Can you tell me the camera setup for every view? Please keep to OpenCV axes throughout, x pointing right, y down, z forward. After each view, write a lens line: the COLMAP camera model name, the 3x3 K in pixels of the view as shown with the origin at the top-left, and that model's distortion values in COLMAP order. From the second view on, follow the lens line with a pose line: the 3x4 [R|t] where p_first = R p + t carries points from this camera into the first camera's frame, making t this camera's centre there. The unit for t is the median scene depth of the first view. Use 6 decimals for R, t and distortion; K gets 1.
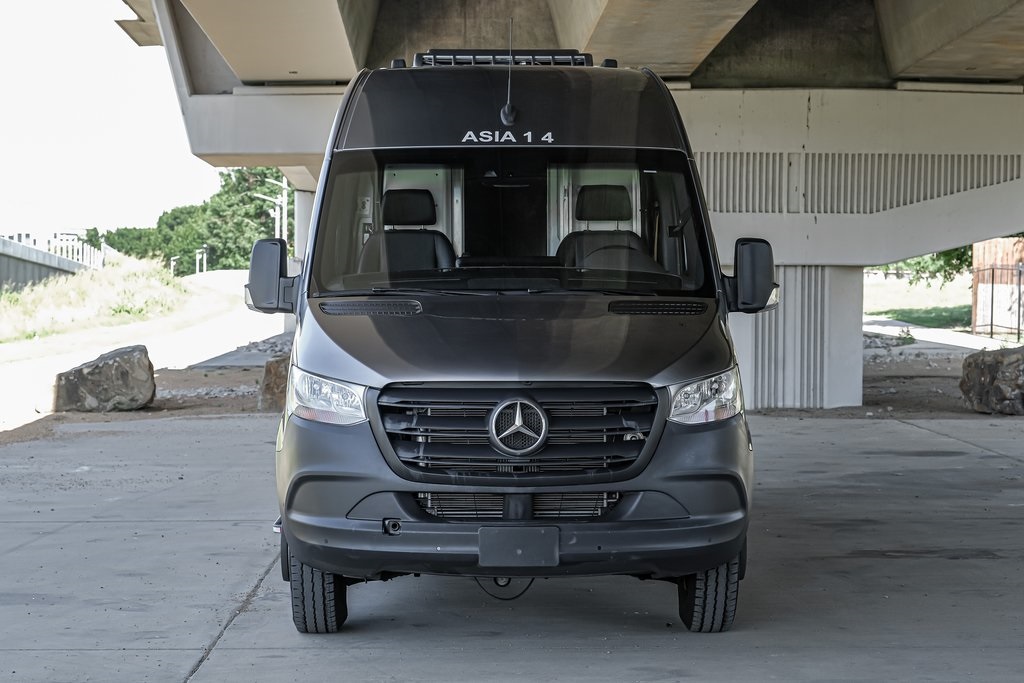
lens RADIAL K [[1727.9, 0, 480.5], [0, 1727.9, 342.0], [0, 0, 1]] dist [0.015906, 0.134075]
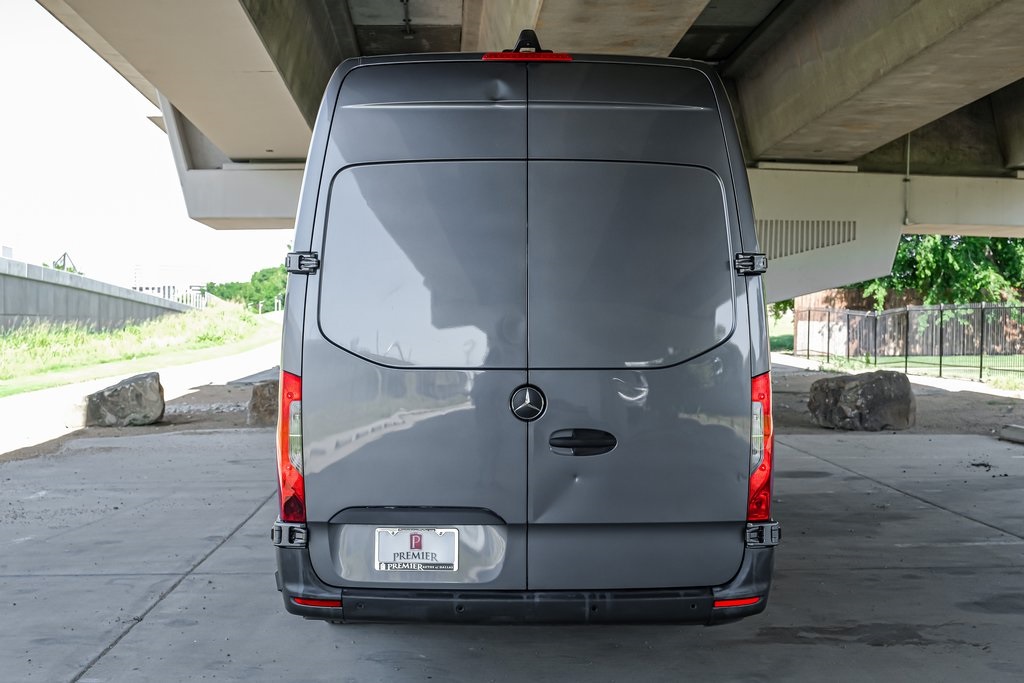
lens RADIAL K [[1147.9, 0, 489.8], [0, 1147.9, 359.9], [0, 0, 1]] dist [-0.005612, 0.018972]
pose [[0.999665, -0.000115, 0.025884, 0.025254], [0.000070, 0.999998, 0.001735, -0.009020], [-0.025884, -0.001732, 0.999663, 0.175603]]
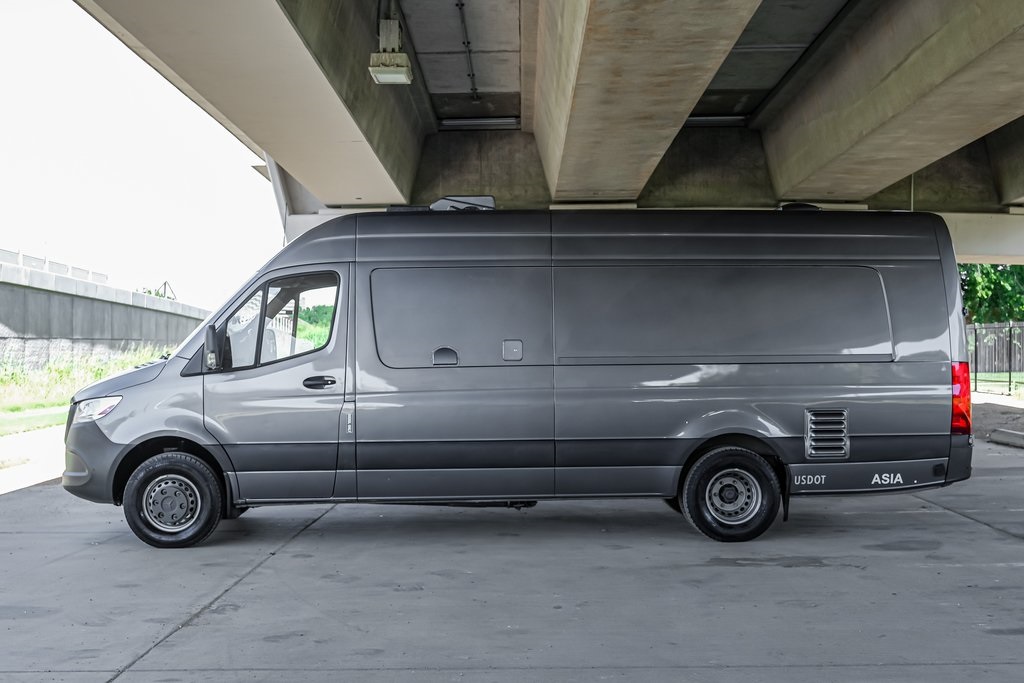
lens RADIAL K [[1114.2, 0, 528.2], [0, 1114.2, 344.1], [0, 0, 1]] dist [0.001836, 0.007511]
pose [[0.999939, -0.006065, -0.009194, 0.038571], [0.005780, 0.999514, -0.030621, -0.005503], [0.009375, 0.030566, 0.999489, 0.075640]]
